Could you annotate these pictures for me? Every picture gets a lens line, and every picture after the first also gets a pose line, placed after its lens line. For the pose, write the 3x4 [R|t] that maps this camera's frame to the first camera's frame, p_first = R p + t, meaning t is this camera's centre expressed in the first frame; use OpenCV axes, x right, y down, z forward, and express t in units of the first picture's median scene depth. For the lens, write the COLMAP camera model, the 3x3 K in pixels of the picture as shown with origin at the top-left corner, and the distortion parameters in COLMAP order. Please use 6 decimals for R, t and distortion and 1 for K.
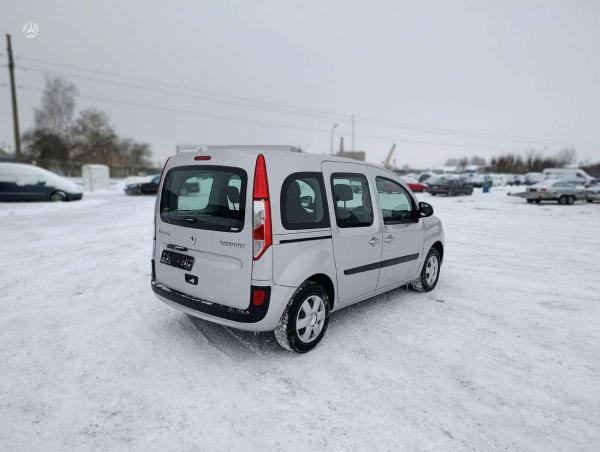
lens RADIAL K [[411.5, 0, 304.0], [0, 411.5, 210.6], [0, 0, 1]] dist [0.006798, 0.000363]
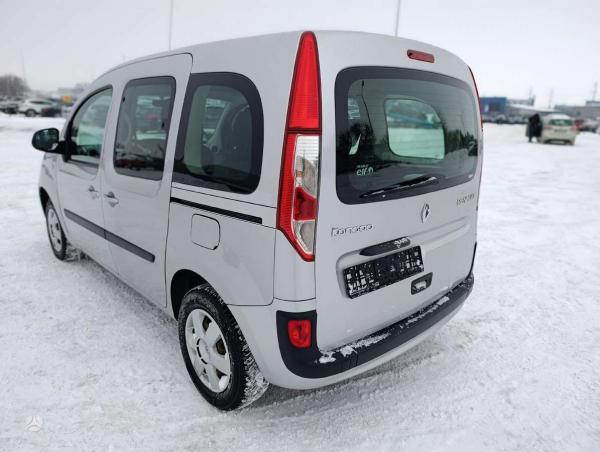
lens RADIAL K [[410.3, 0, 290.1], [0, 410.3, 215.3], [0, 0, 1]] dist [0.010105, -0.024922]
pose [[0.134218, -0.250009, 0.958896, -0.720079], [0.050307, 0.968122, 0.245373, -0.062001], [-0.989674, 0.015306, 0.142516, 0.973672]]
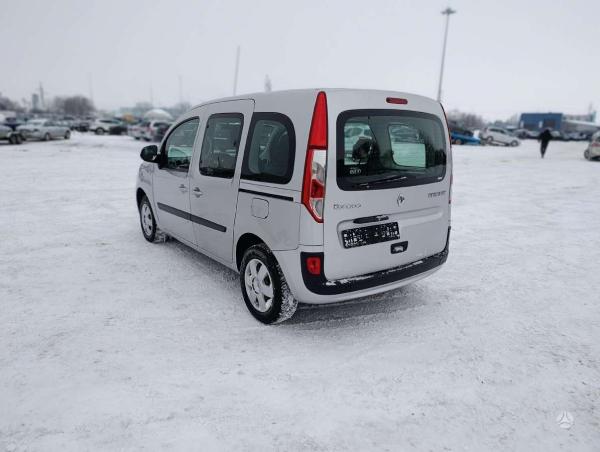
lens RADIAL K [[410.3, 0, 289.8], [0, 410.3, 213.5], [0, 0, 1]] dist [0.010105, -0.024922]
pose [[0.244780, -0.205428, 0.947566, -0.991988], [0.054309, 0.978668, 0.198141, -0.073012], [-0.968056, 0.002960, 0.250715, 0.893493]]
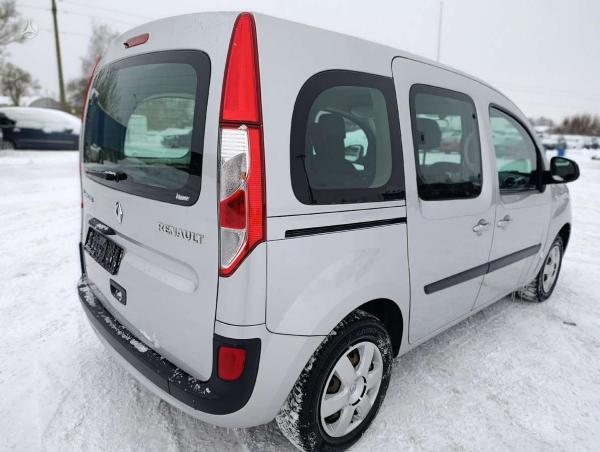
lens RADIAL K [[411.5, 0, 301.0], [0, 411.5, 221.7], [0, 0, 1]] dist [0.006798, 0.000363]
pose [[0.992237, 0.046345, -0.115399, 0.002382], [-0.031521, 0.991386, 0.127119, 0.009240], [0.120297, -0.122495, 0.985152, 0.480070]]
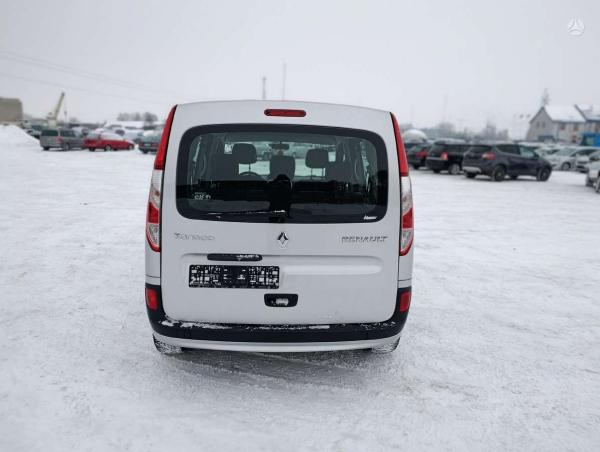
lens RADIAL K [[406.6, 0, 300.2], [0, 406.6, 213.3], [0, 0, 1]] dist [0.026796, -0.002417]
pose [[0.736304, -0.110514, 0.667565, -0.594648], [0.034844, 0.991456, 0.125703, -0.045740], [-0.675753, -0.069295, 0.733864, 0.455019]]
